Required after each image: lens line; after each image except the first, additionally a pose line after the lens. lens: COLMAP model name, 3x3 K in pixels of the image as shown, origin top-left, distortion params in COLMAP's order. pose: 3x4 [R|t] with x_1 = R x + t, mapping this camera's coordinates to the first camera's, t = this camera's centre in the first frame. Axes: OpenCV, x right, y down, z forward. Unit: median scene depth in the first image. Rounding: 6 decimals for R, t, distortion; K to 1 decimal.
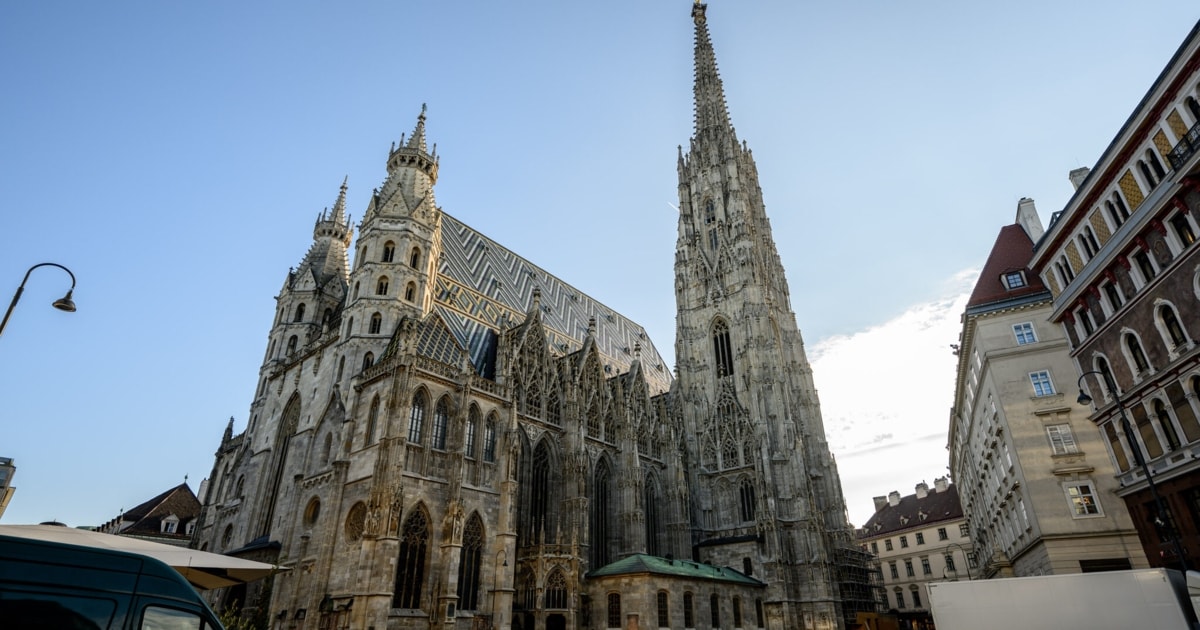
lens RADIAL K [[608.4, 0, 593.5], [0, 608.4, 369.3], [0, 0, 1]] dist [0.003740, -0.007469]
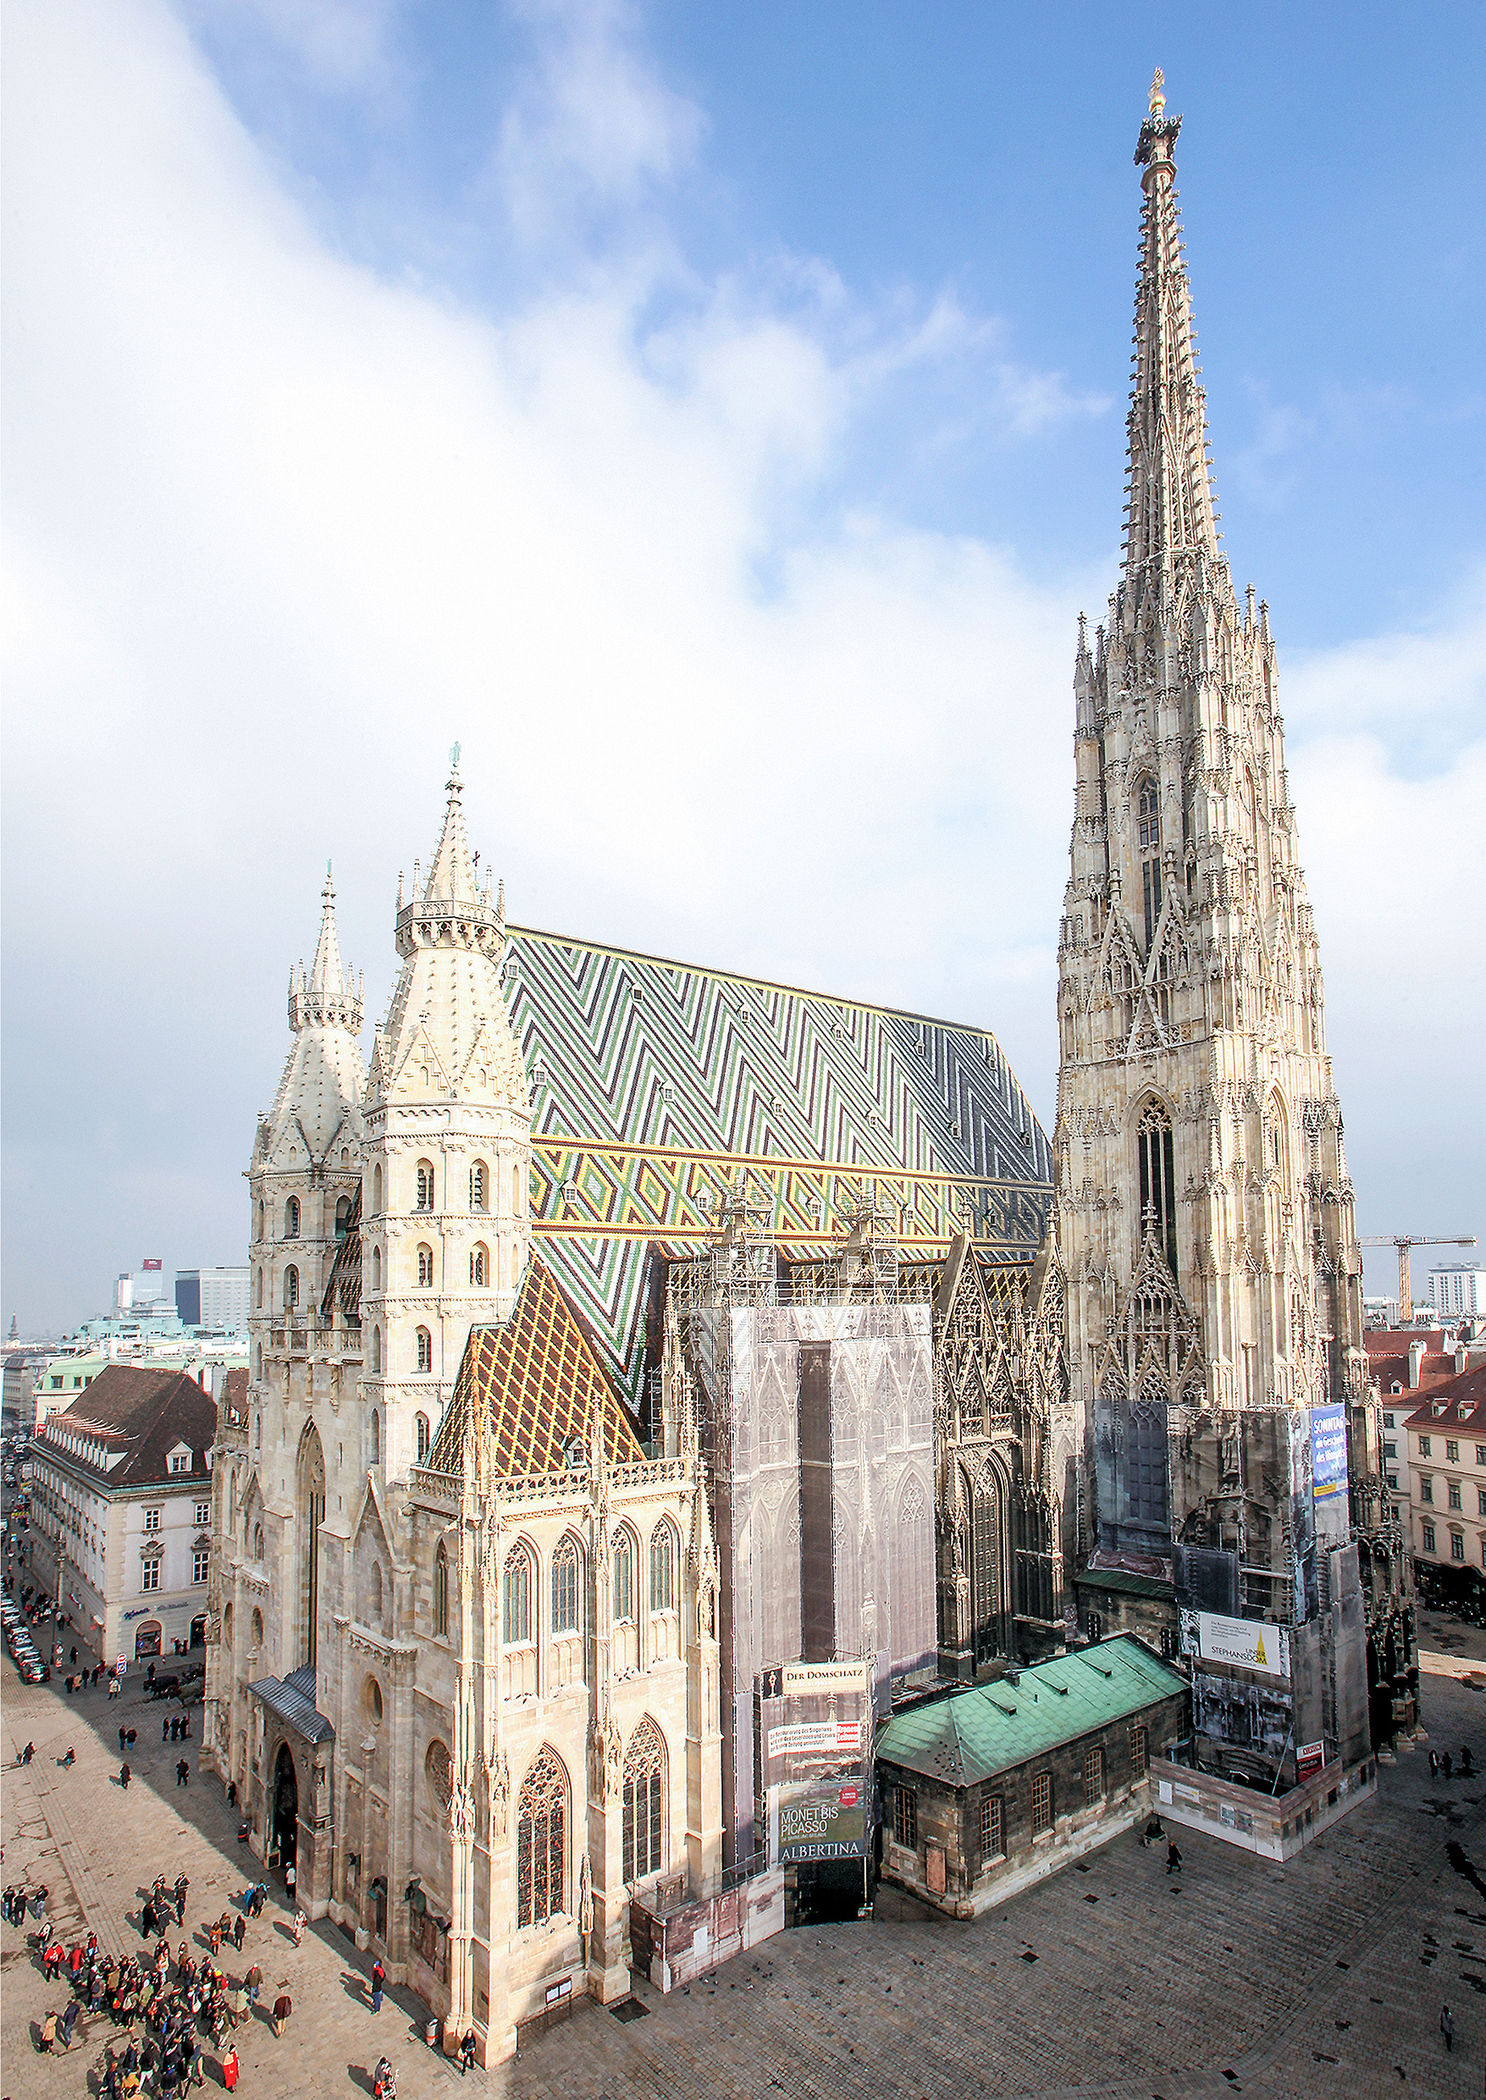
lens RADIAL K [[1164.4, 0, 721.9], [0, 1164.4, 1205.7], [0, 0, 1]] dist [-0.016943, 0.004970]
pose [[0.983299, -0.012862, -0.181542, 0.057309], [0.080517, 0.925314, 0.370556, -0.430962], [0.163217, -0.378984, 0.910896, 0.155830]]
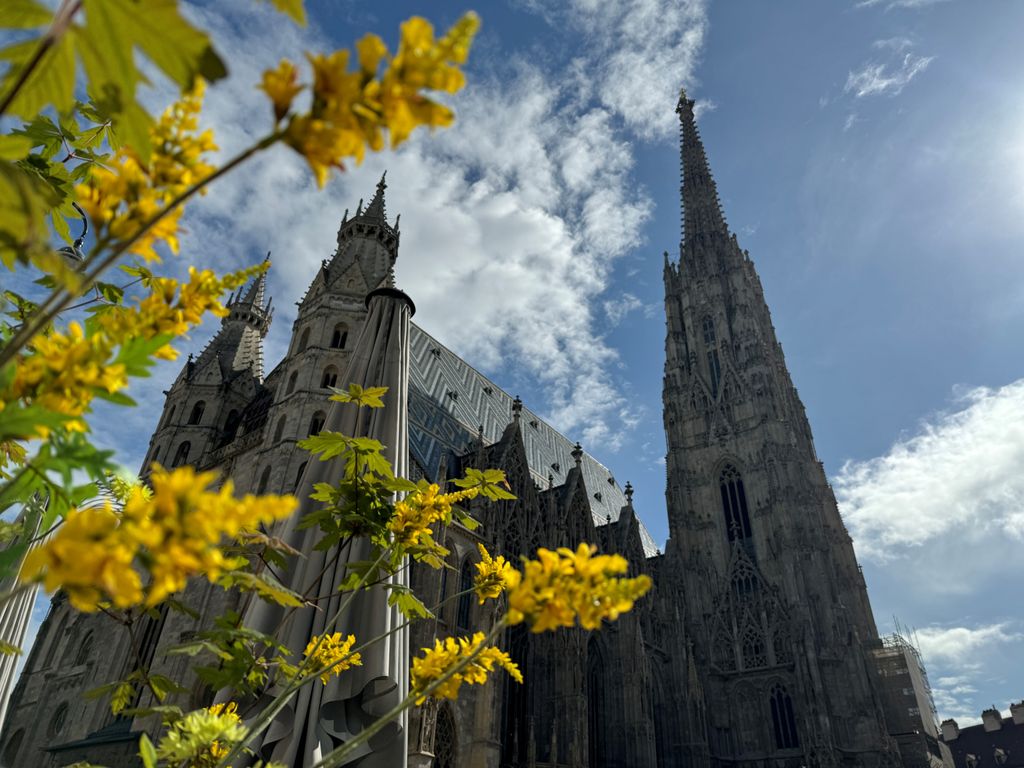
lens RADIAL K [[741.3, 0, 484.3], [0, 741.3, 384.4], [0, 0, 1]] dist [0.042437, -0.054077]
pose [[0.997882, 0.065043, 0.000894, -0.129411], [-0.063482, 0.976739, -0.204817, 0.040031], [-0.014195, 0.204327, 0.978800, 0.080429]]
